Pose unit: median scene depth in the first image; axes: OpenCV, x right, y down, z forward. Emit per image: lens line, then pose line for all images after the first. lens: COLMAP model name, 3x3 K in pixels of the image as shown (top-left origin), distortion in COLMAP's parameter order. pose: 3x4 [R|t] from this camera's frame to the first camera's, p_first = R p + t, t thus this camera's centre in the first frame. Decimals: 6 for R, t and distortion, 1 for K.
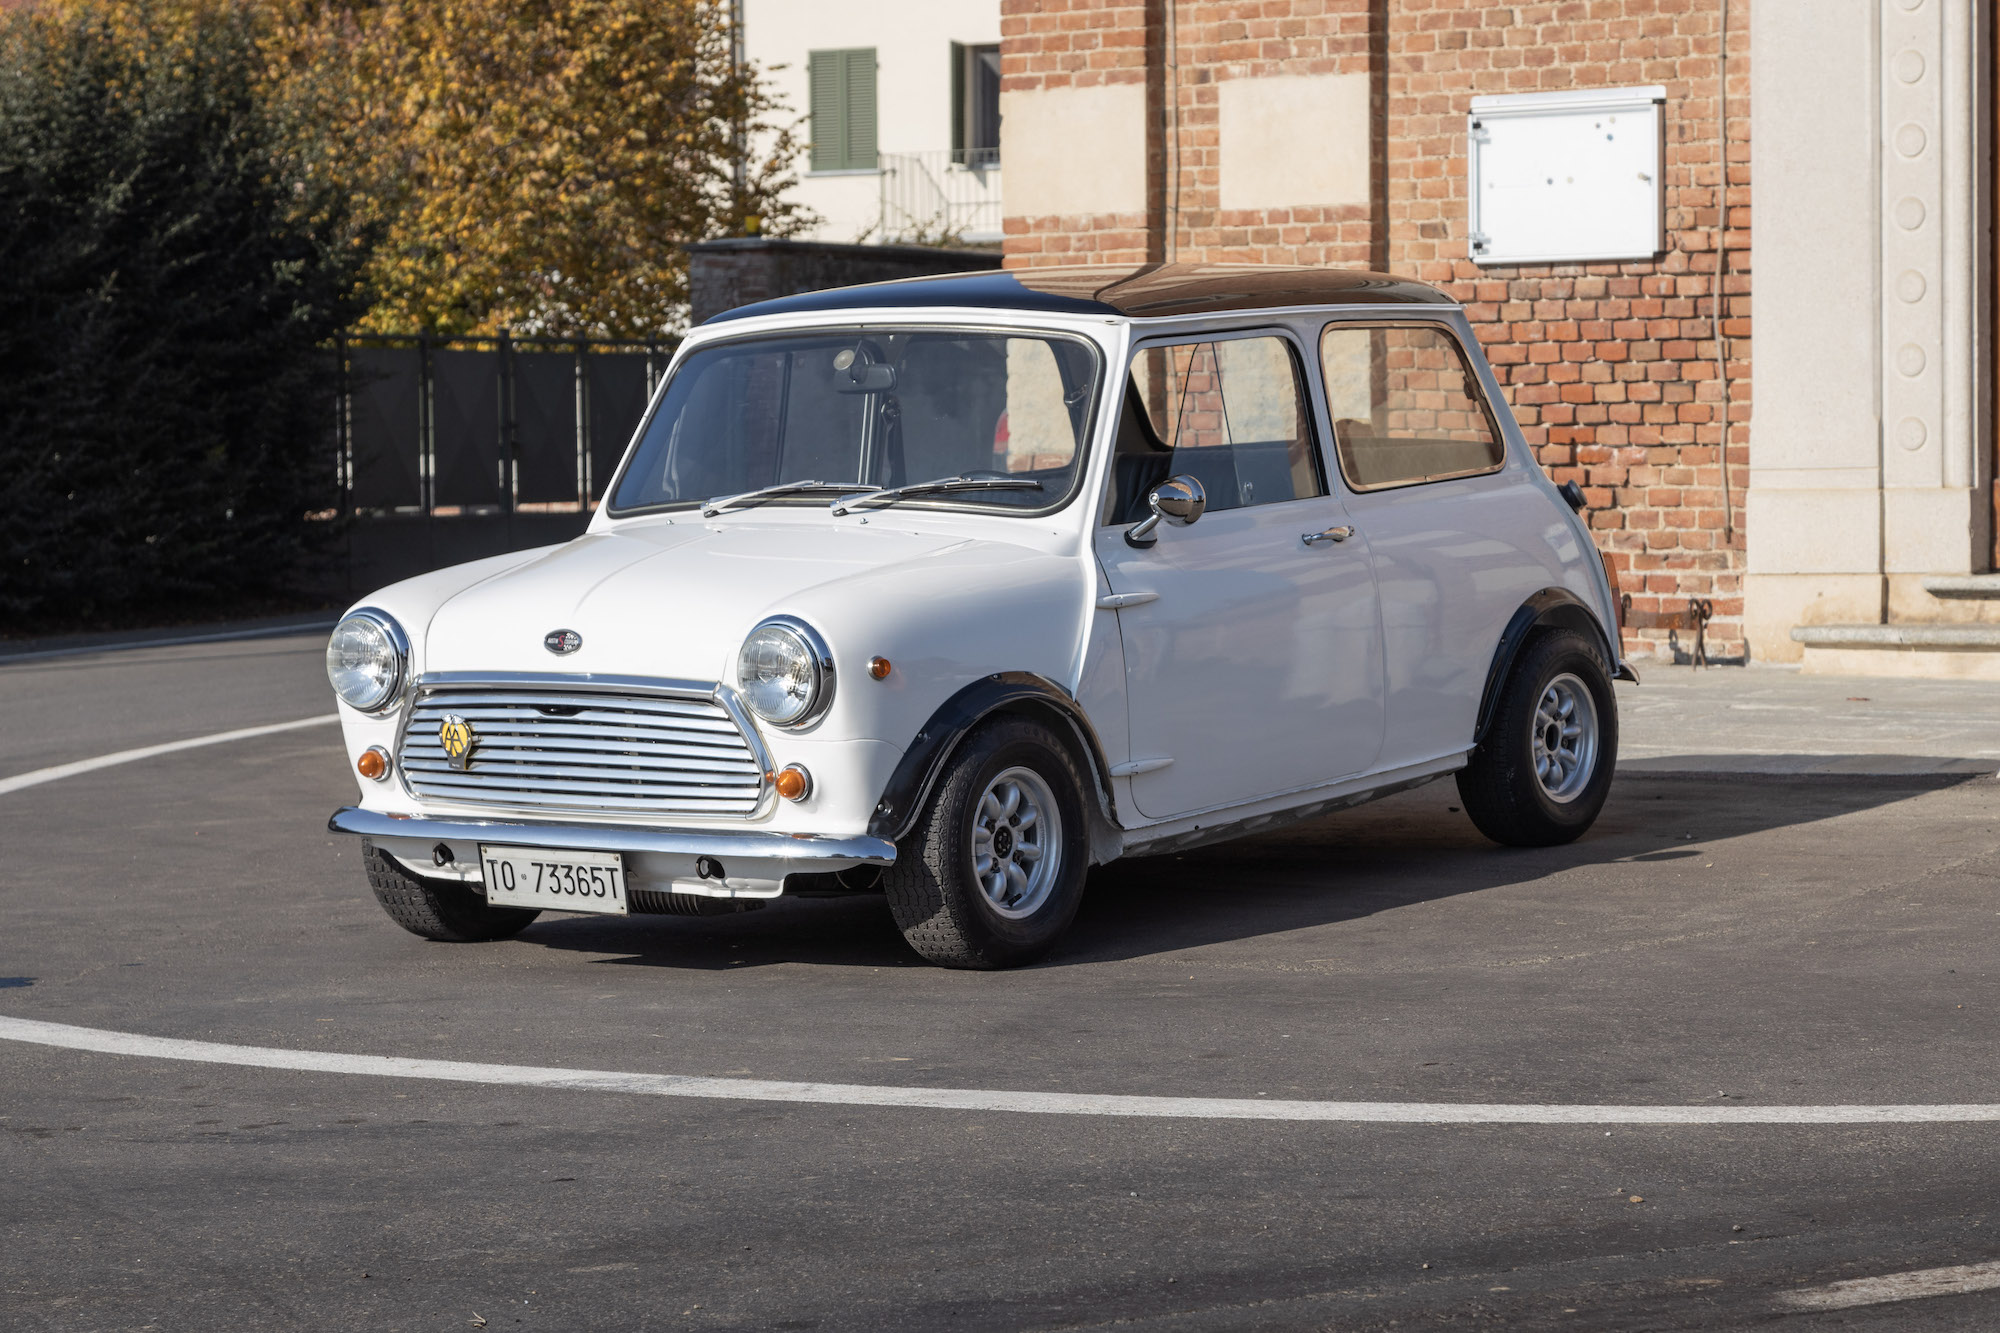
lens RADIAL K [[5190.6, 0, 934.8], [0, 5190.6, 632.7], [0, 0, 1]] dist [-0.022296, 0.507134]
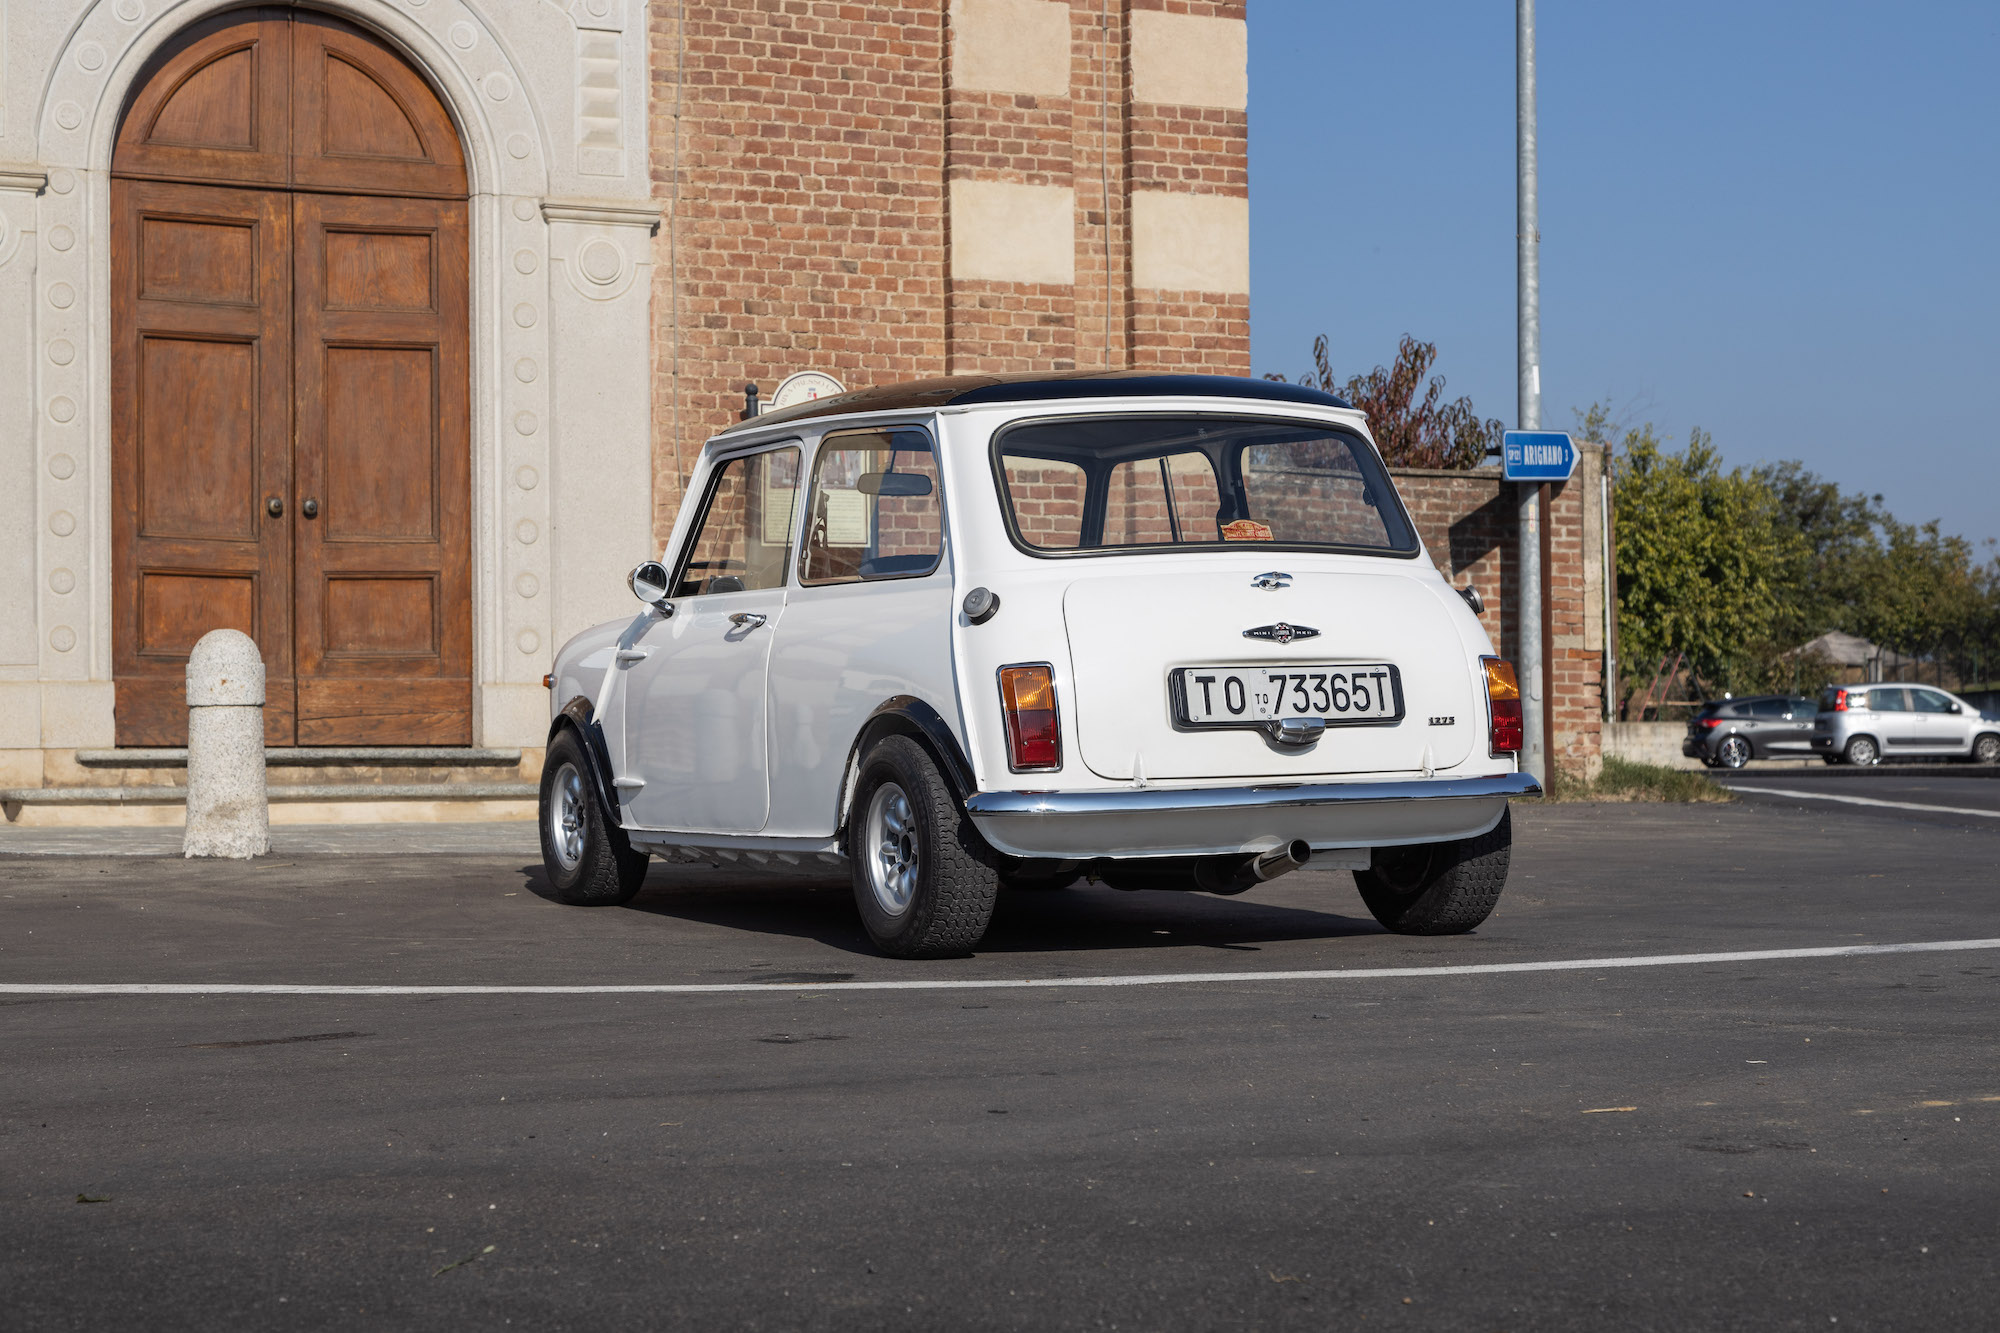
lens RADIAL K [[3705.3, 0, 991.9], [0, 3705.3, 646.1], [0, 0, 1]] dist [0.031519, -0.246457]
pose [[0.468764, 0.040240, 0.882406, -0.489435], [0.037348, 0.997166, -0.065314, 0.030232], [-0.882533, 0.063573, 0.465933, 0.361927]]
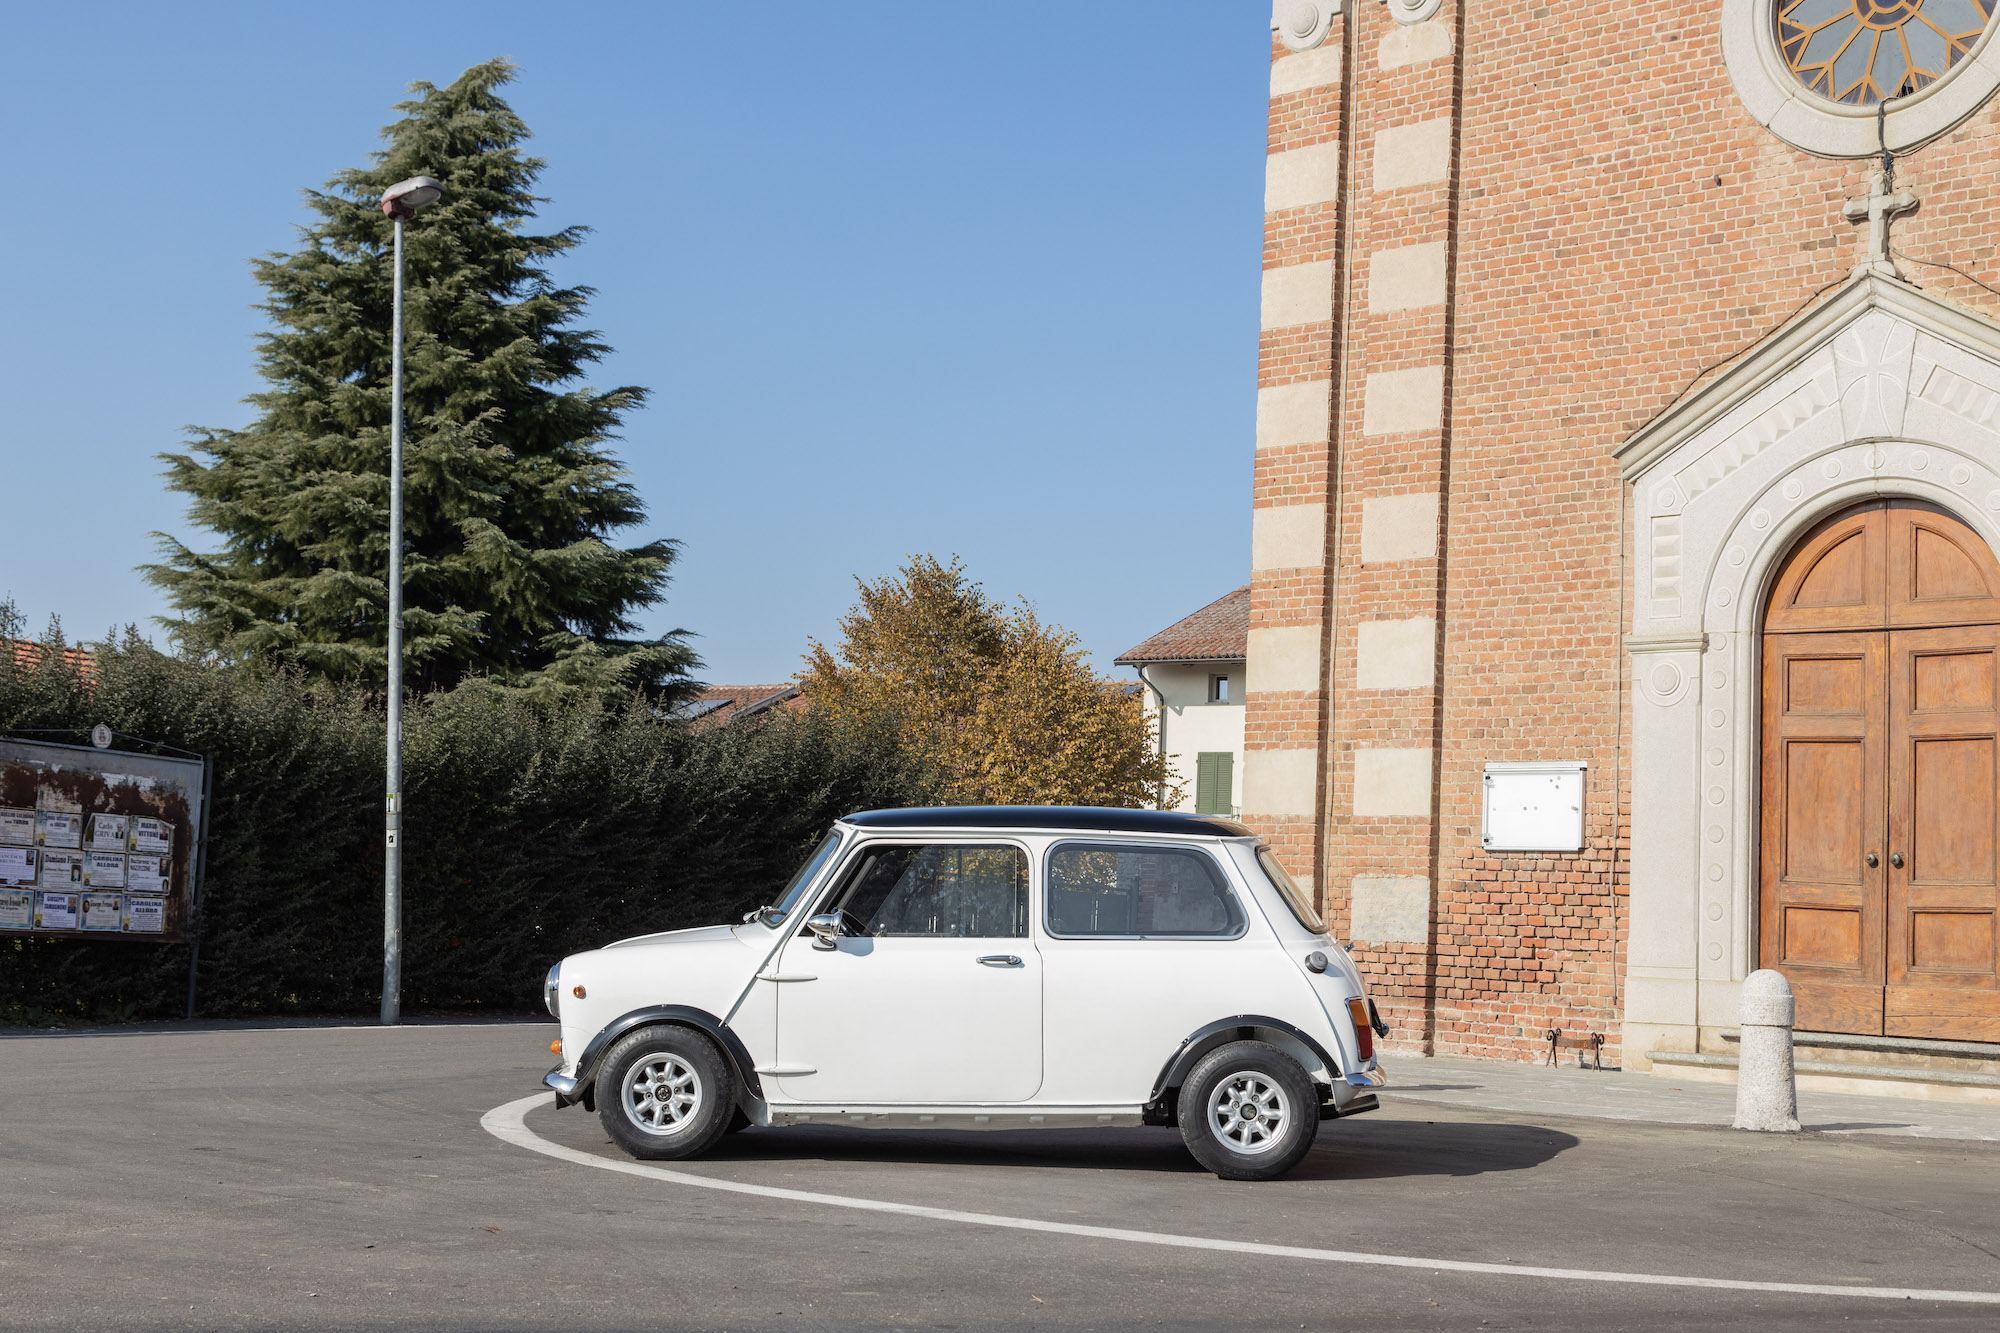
lens RADIAL K [[2613.6, 0, 949.7], [0, 2613.6, 622.1], [0, 0, 1]] dist [0.039943, -0.036480]
pose [[0.990605, 0.045067, -0.129117, 0.030347], [-0.065527, 0.985121, -0.158881, 0.012745], [0.120036, 0.165849, 0.978818, 0.018293]]
